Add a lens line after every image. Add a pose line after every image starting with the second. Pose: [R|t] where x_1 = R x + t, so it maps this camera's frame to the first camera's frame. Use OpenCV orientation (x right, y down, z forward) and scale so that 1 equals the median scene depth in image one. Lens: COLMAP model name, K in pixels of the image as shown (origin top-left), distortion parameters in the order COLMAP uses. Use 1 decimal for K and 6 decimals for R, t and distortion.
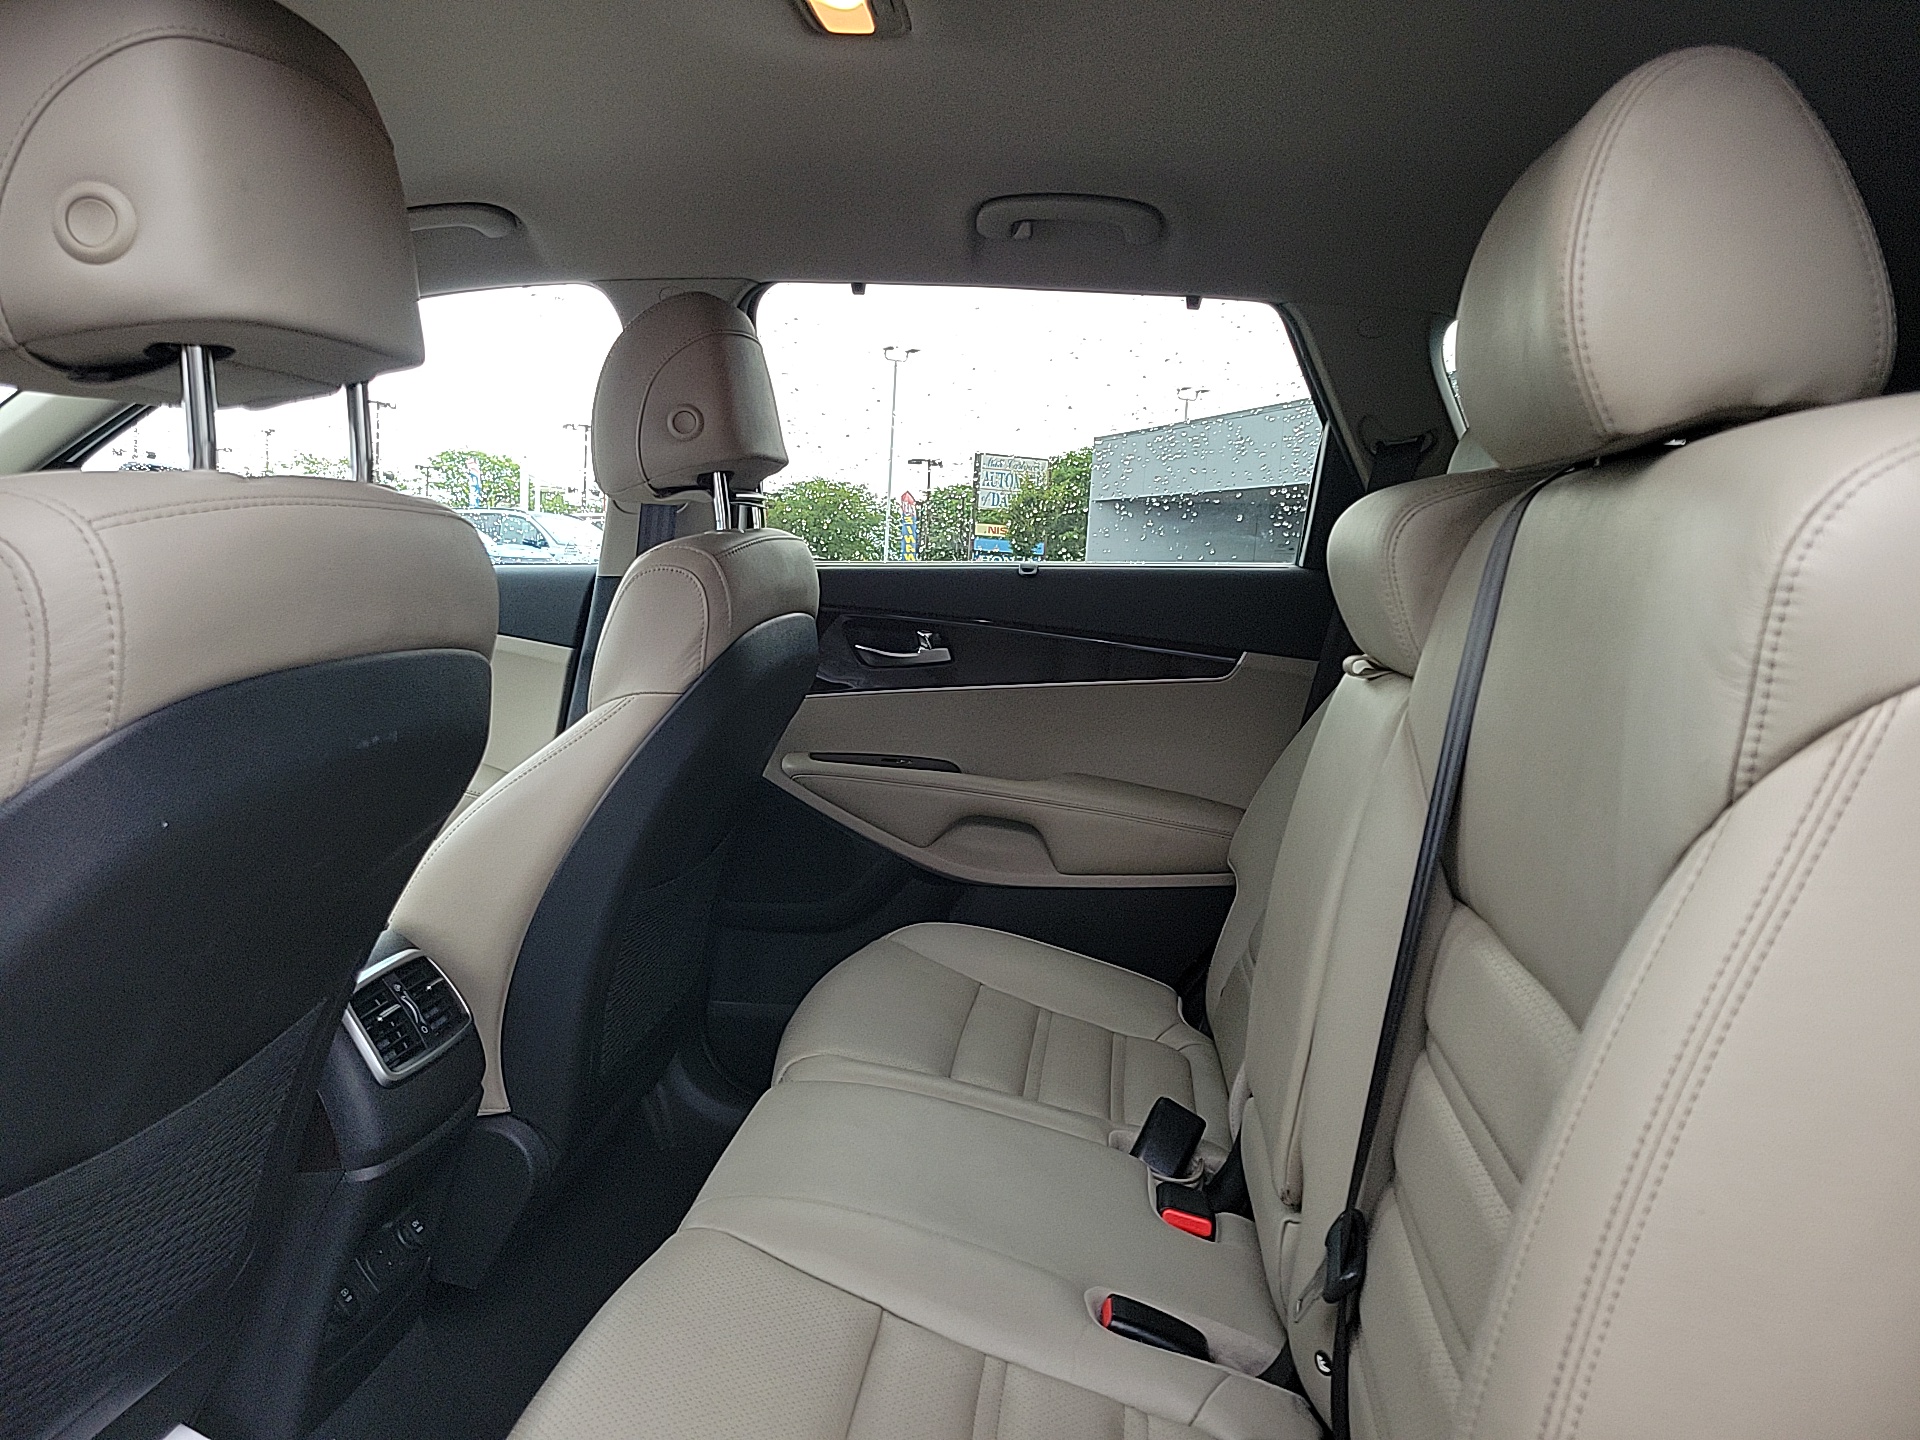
lens RADIAL K [[1456.6, 0, 974.8], [0, 1456.6, 734.6], [0, 0, 1]] dist [0.042463, -0.033313]
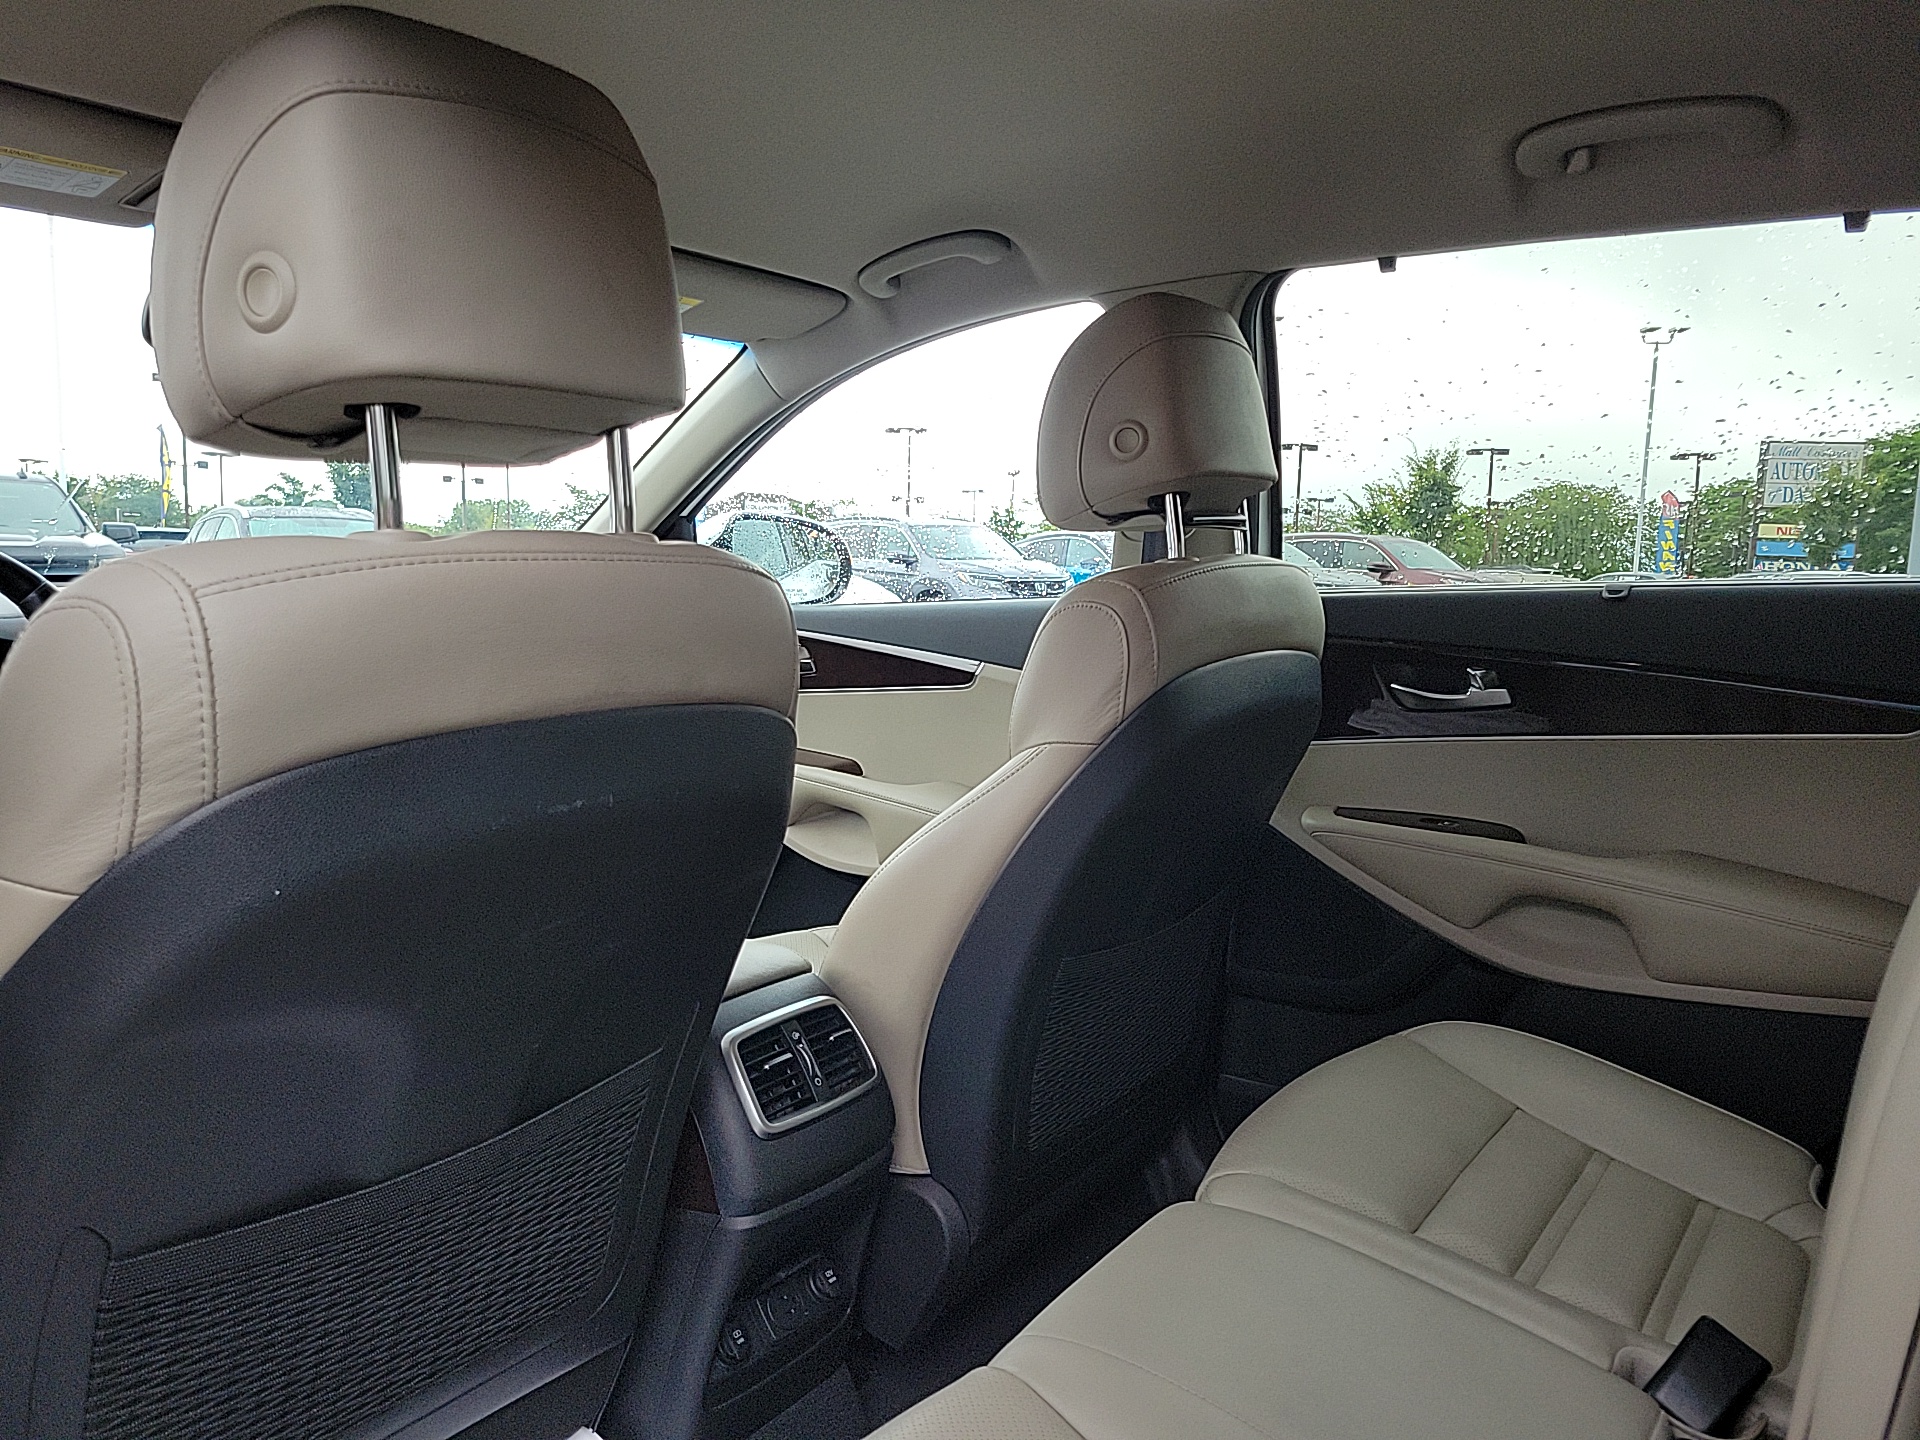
lens RADIAL K [[1456.6, 0, 958.5], [0, 1456.6, 748.5], [0, 0, 1]] dist [0.042463, -0.033313]
pose [[0.870316, 0.033508, -0.491353, 0.156392], [-0.034527, 0.999379, 0.006997, -0.027608], [0.491282, 0.010875, 0.870933, 0.172132]]
